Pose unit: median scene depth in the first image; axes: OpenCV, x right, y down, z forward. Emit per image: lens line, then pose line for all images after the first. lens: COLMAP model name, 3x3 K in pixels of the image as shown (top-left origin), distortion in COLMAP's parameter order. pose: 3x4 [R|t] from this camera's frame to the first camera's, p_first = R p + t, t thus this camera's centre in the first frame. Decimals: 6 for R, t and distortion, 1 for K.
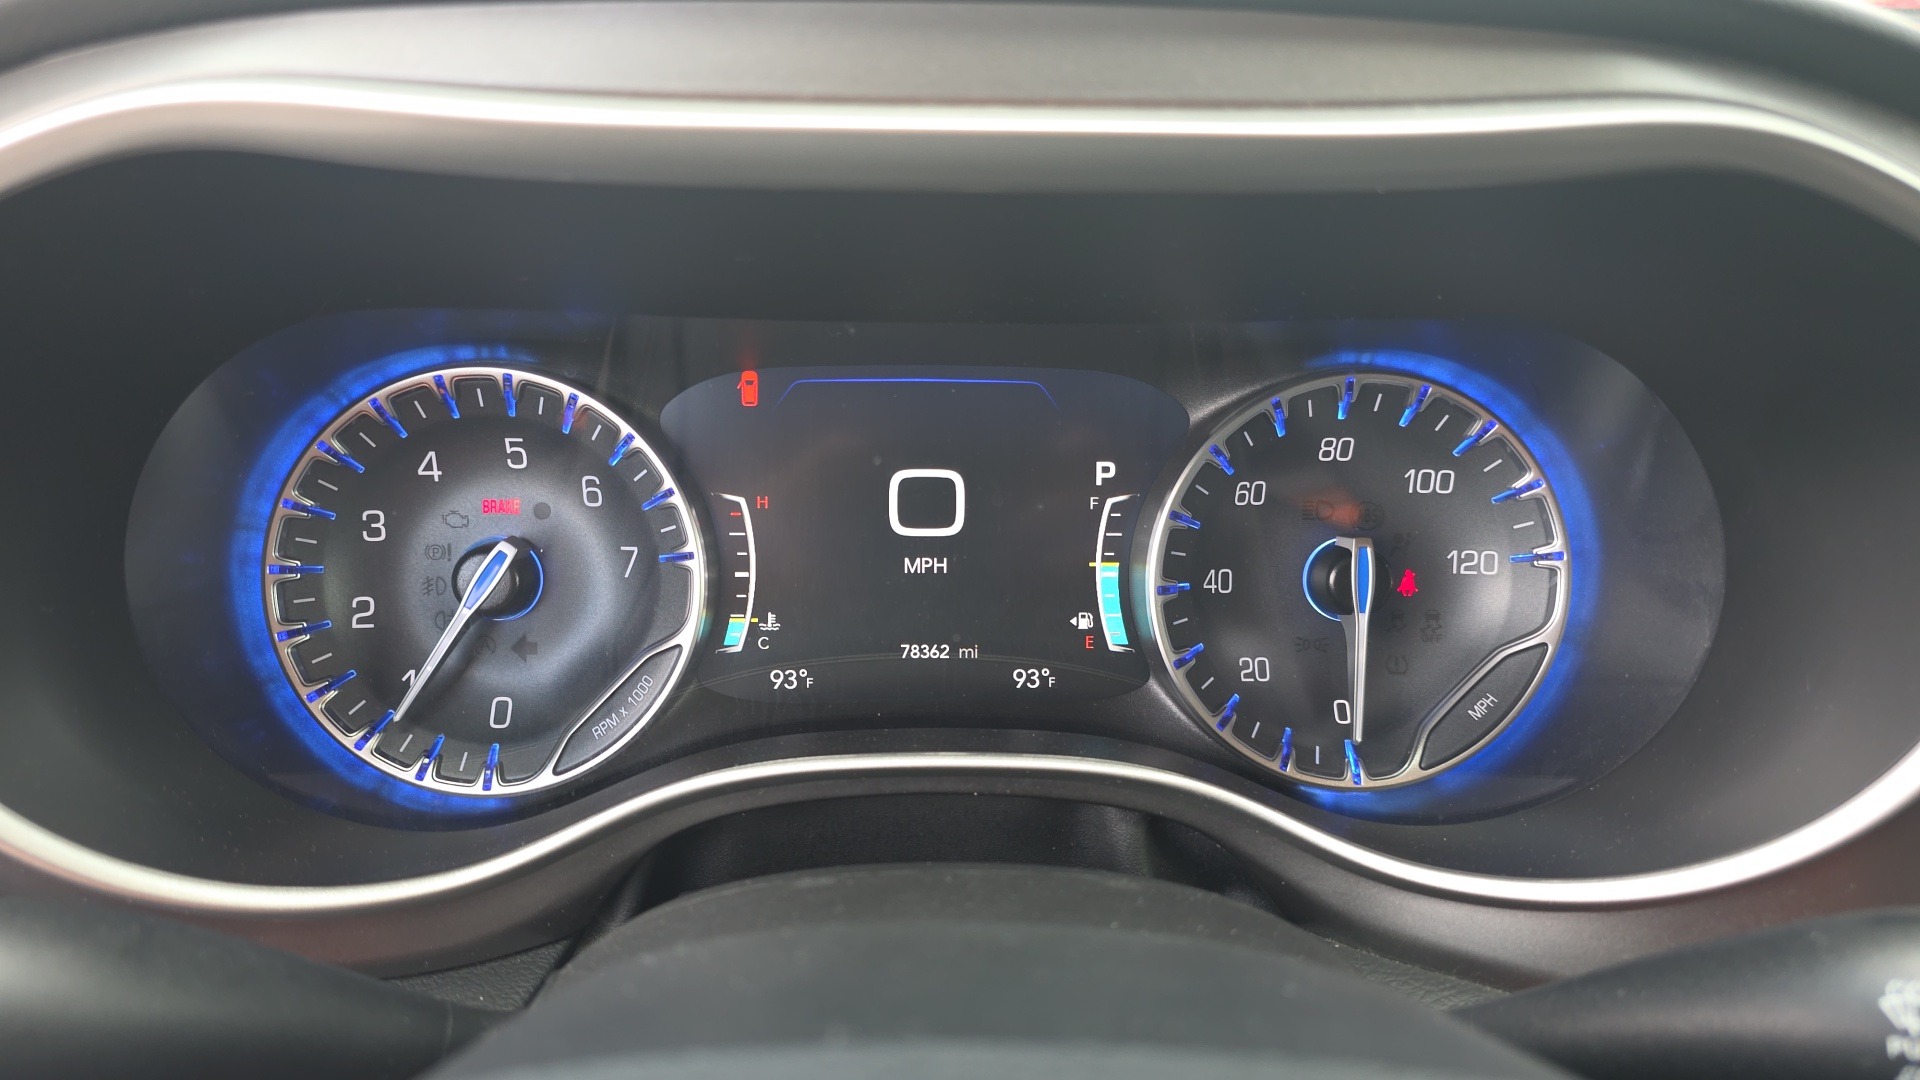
lens RADIAL K [[1303.6, 0, 946.5], [0, 1303.6, 536.9], [0, 0, 1]] dist [0.042994, -0.054780]
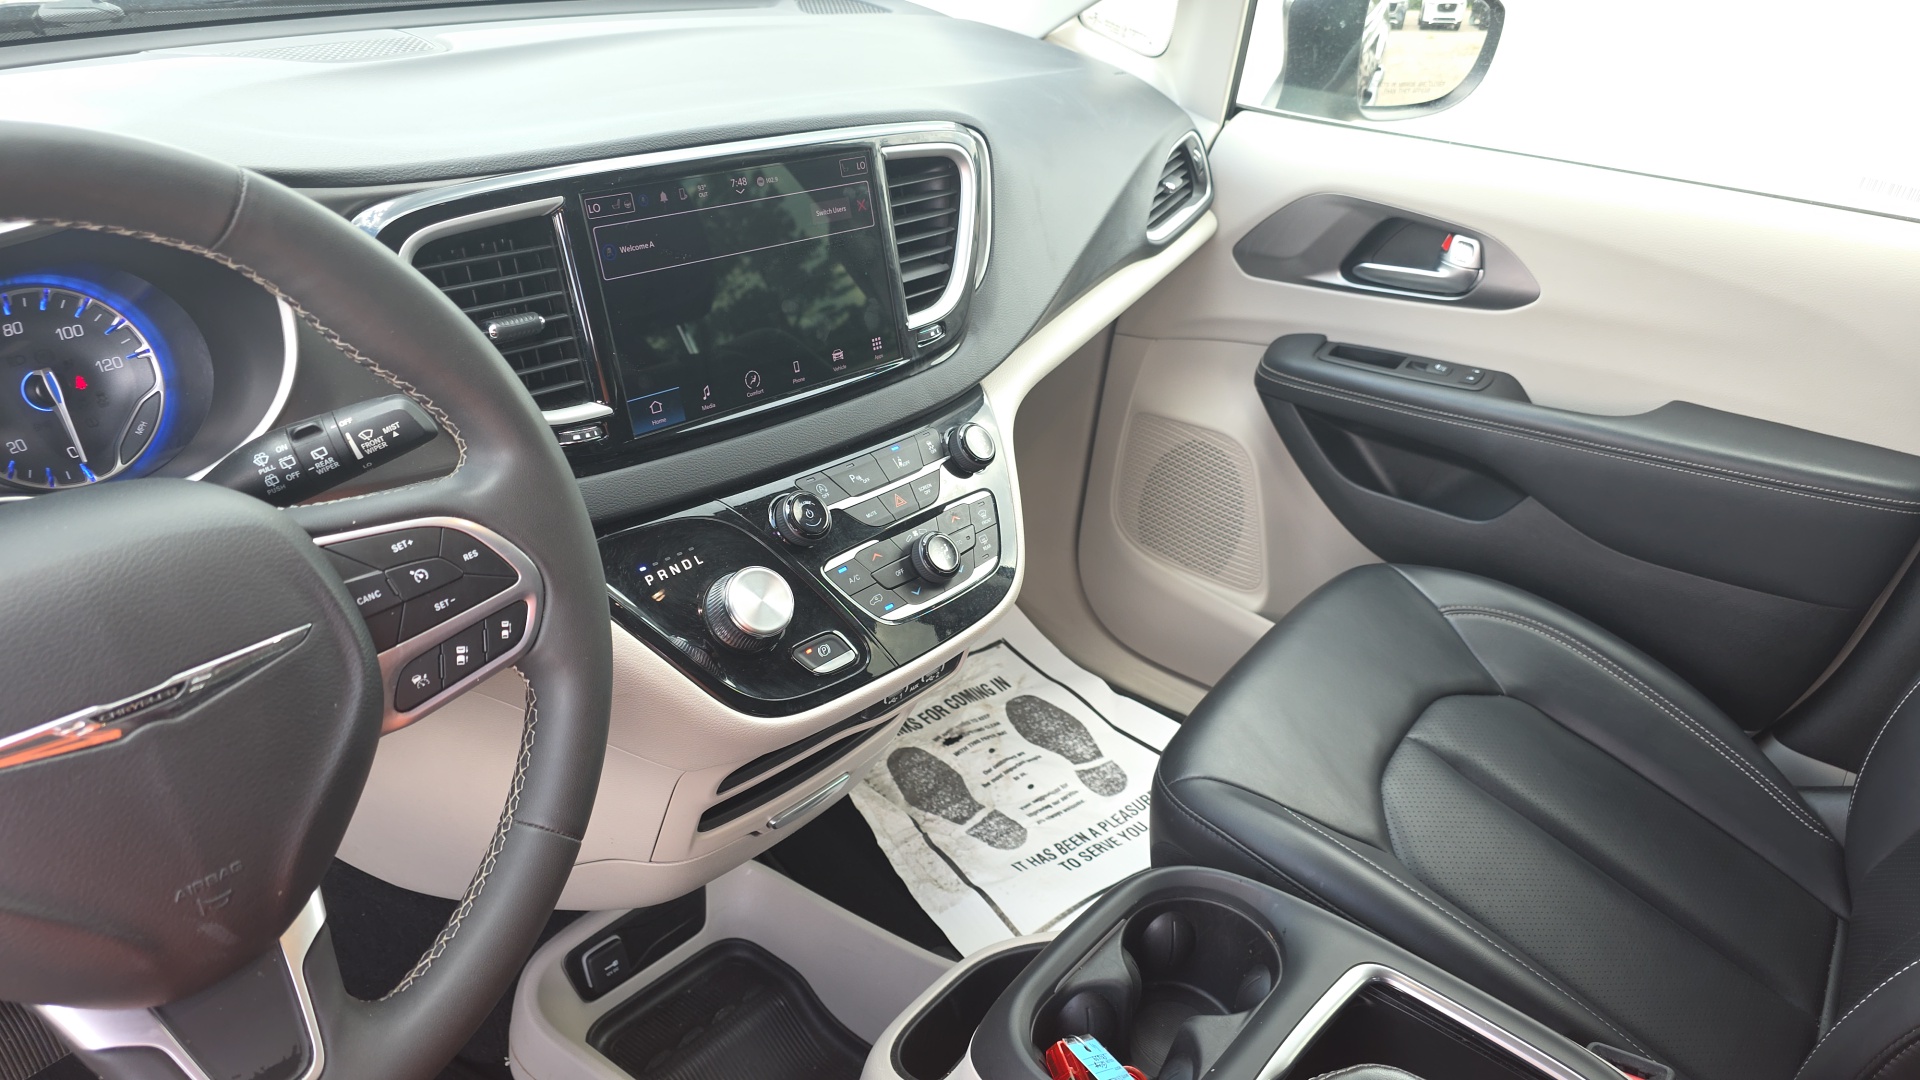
lens RADIAL K [[1303.6, 0, 978.3], [0, 1303.6, 546.9], [0, 0, 1]] dist [0.042994, -0.054780]
pose [[0.611543, -0.373231, 0.697649, -0.329339], [0.231727, 0.927572, 0.293110, -0.003242], [-0.756517, -0.017585, 0.653738, -1.455200]]
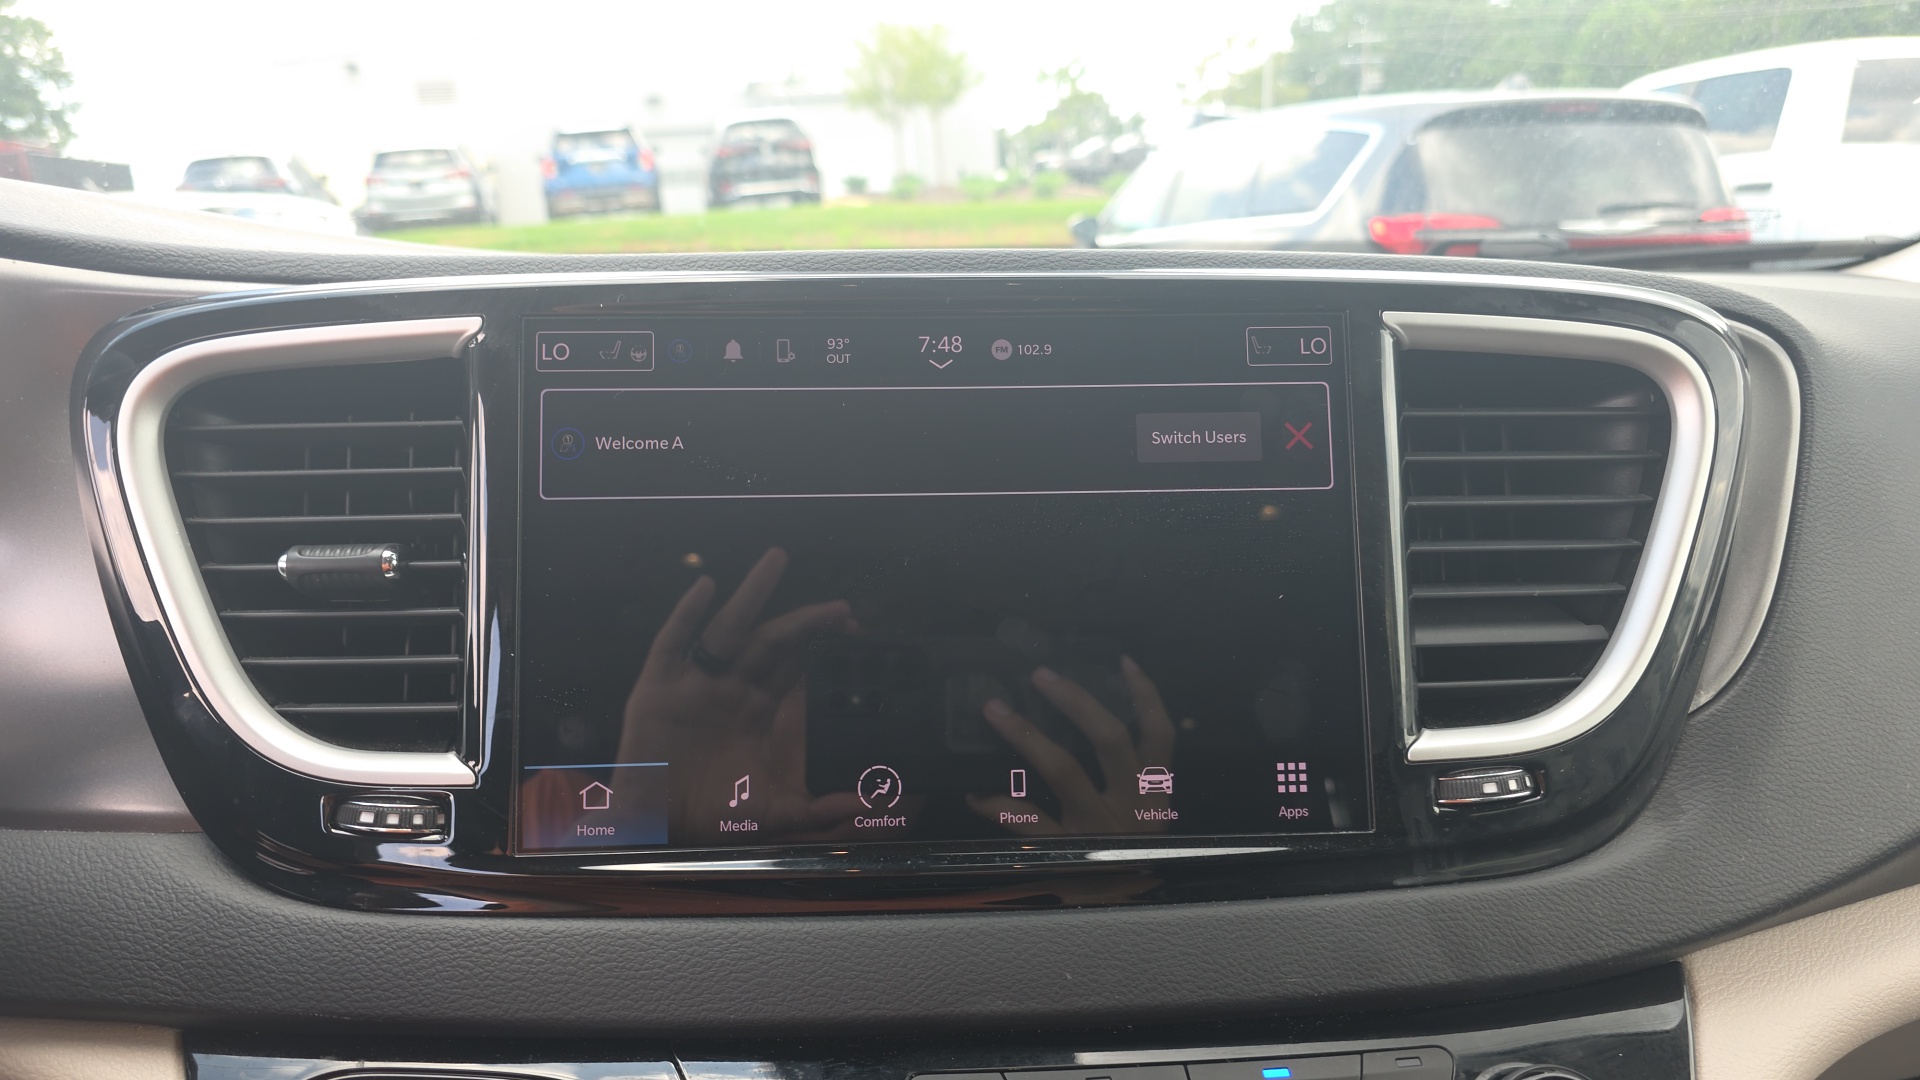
lens RADIAL K [[1303.6, 0, 946.6], [0, 1303.6, 547.3], [0, 0, 1]] dist [0.042994, -0.054780]
pose [[0.990787, -0.065961, 0.118283, 1.292180], [0.085751, 0.981546, -0.170922, 0.342717], [-0.104826, 0.179490, 0.978159, -0.487417]]
